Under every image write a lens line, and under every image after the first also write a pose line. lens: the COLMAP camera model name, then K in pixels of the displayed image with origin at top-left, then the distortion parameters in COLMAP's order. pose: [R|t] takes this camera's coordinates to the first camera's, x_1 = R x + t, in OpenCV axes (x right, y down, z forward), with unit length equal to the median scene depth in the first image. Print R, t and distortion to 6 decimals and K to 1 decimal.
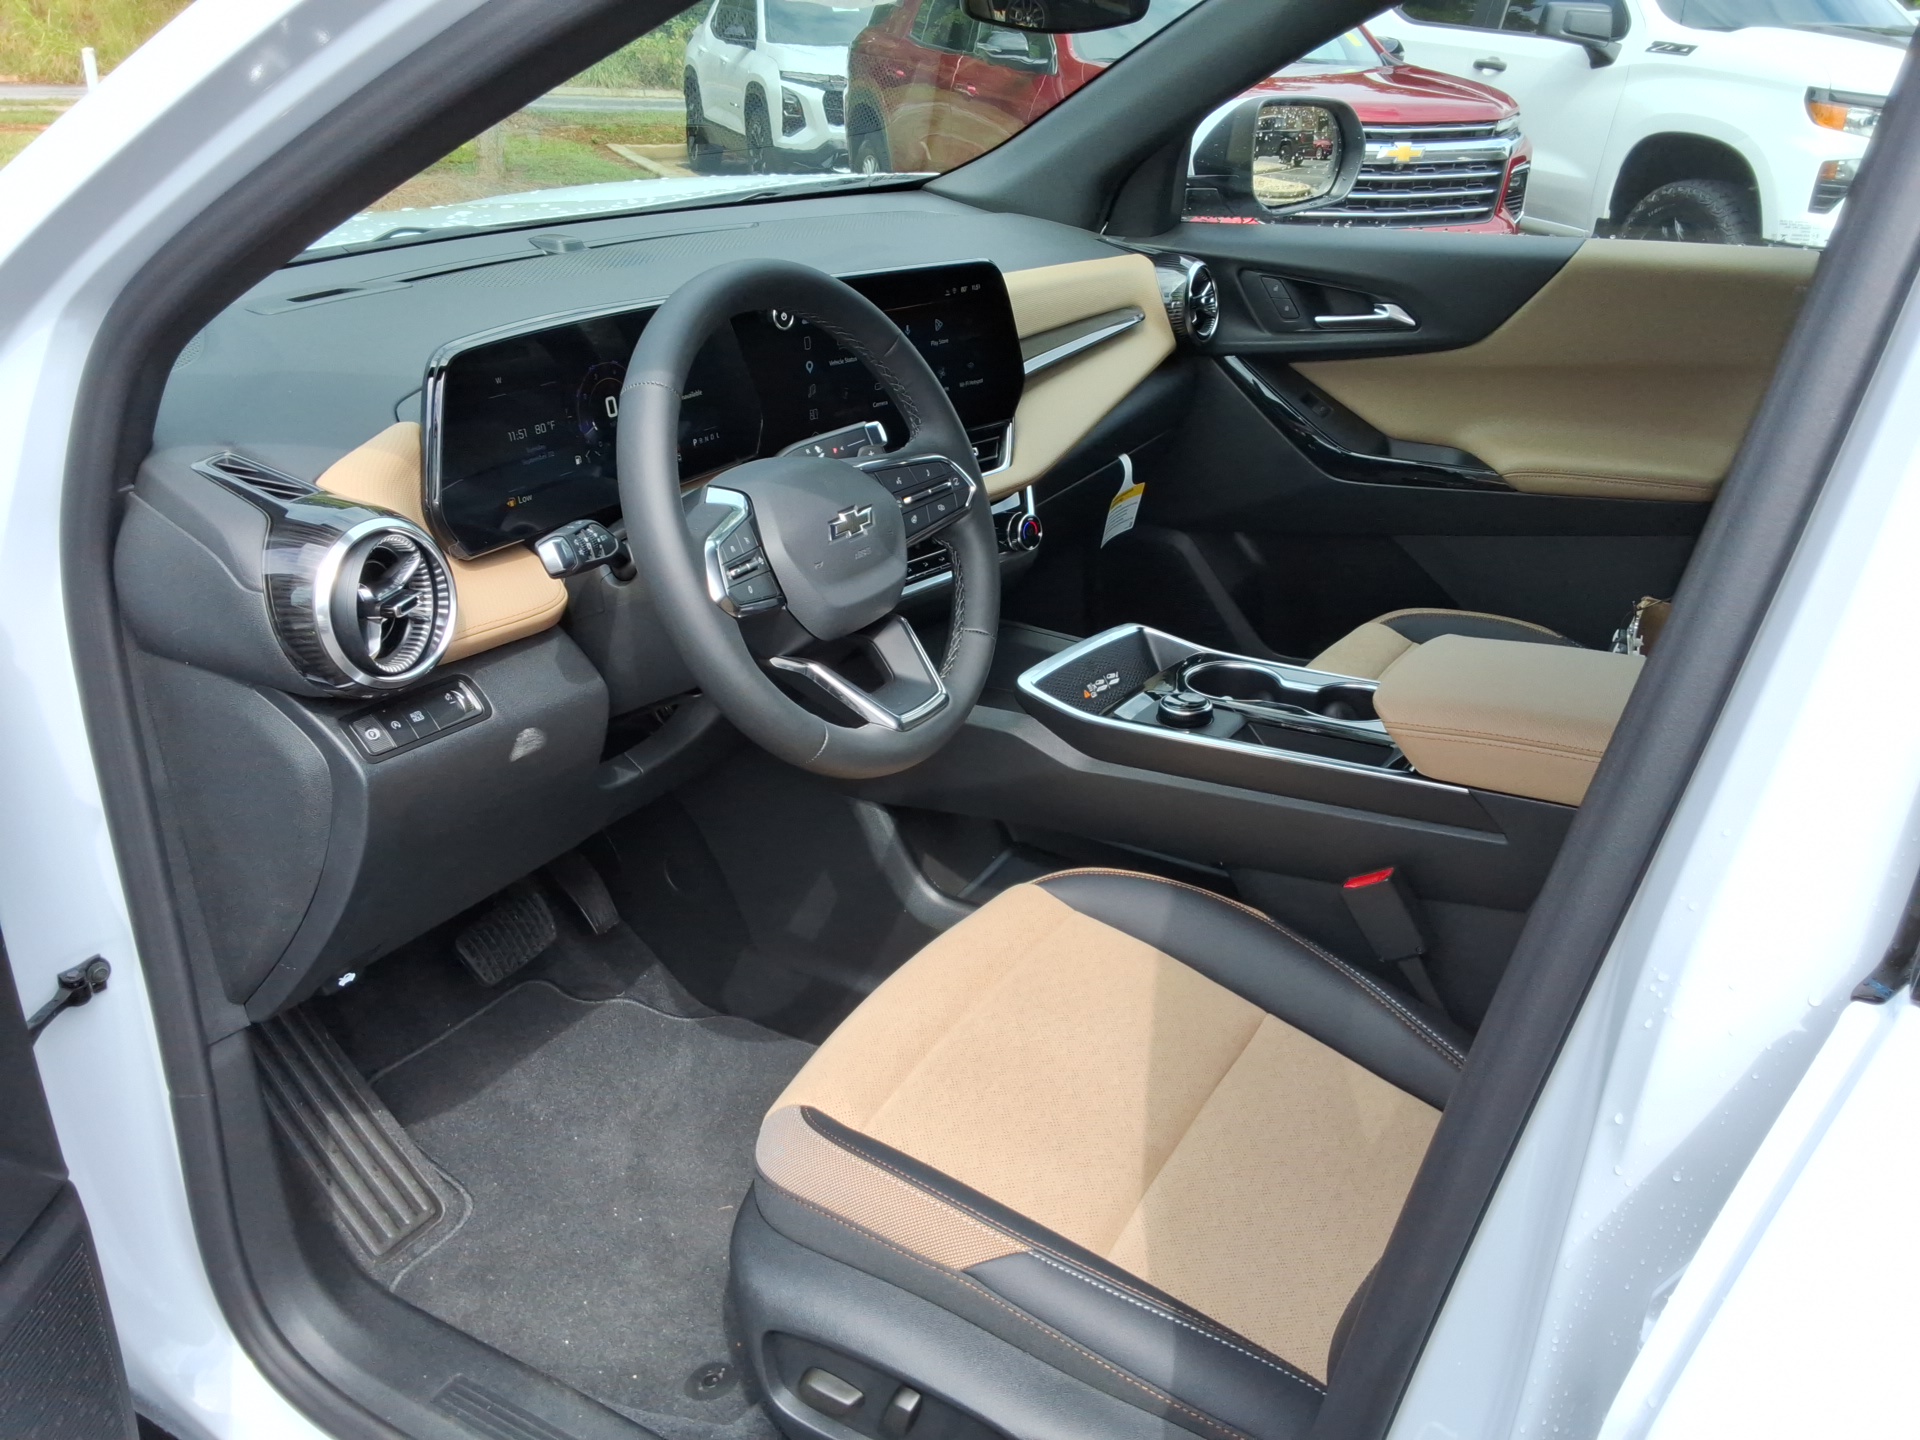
lens RADIAL K [[1544.3, 0, 978.1], [0, 1544.3, 707.6], [0, 0, 1]] dist [0.116854, -0.184942]
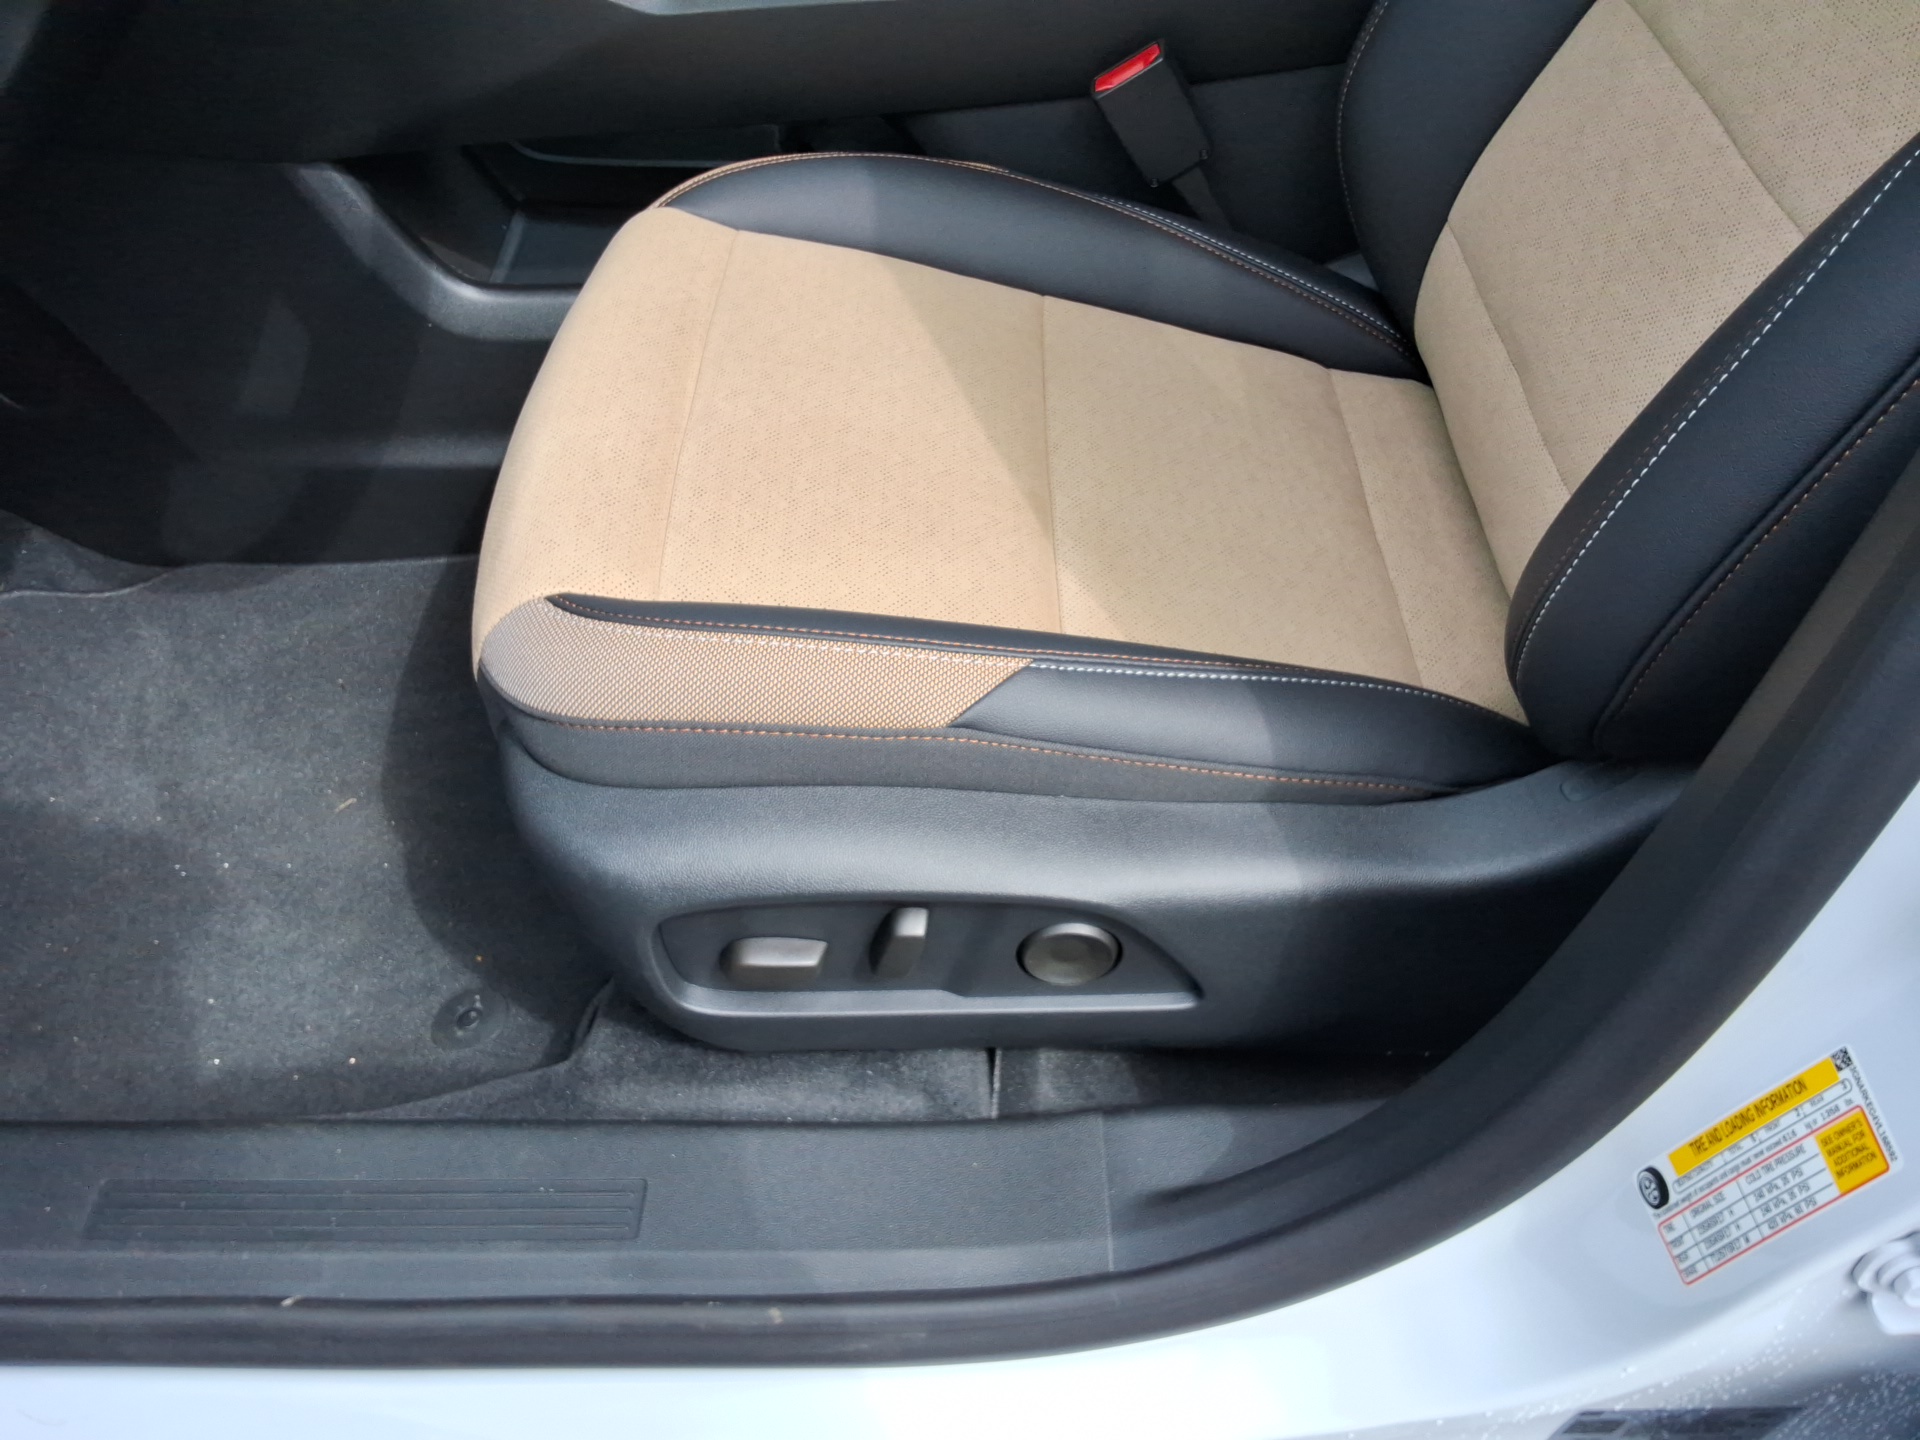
lens RADIAL K [[1544.3, 0, 978.1], [0, 1544.3, 707.6], [0, 0, 1]] dist [0.116854, -0.184942]
pose [[0.866398, -0.351954, 0.354236, -0.173305], [0.205315, 0.897728, 0.389781, 0.079780], [-0.455193, -0.264975, 0.850051, 0.342588]]
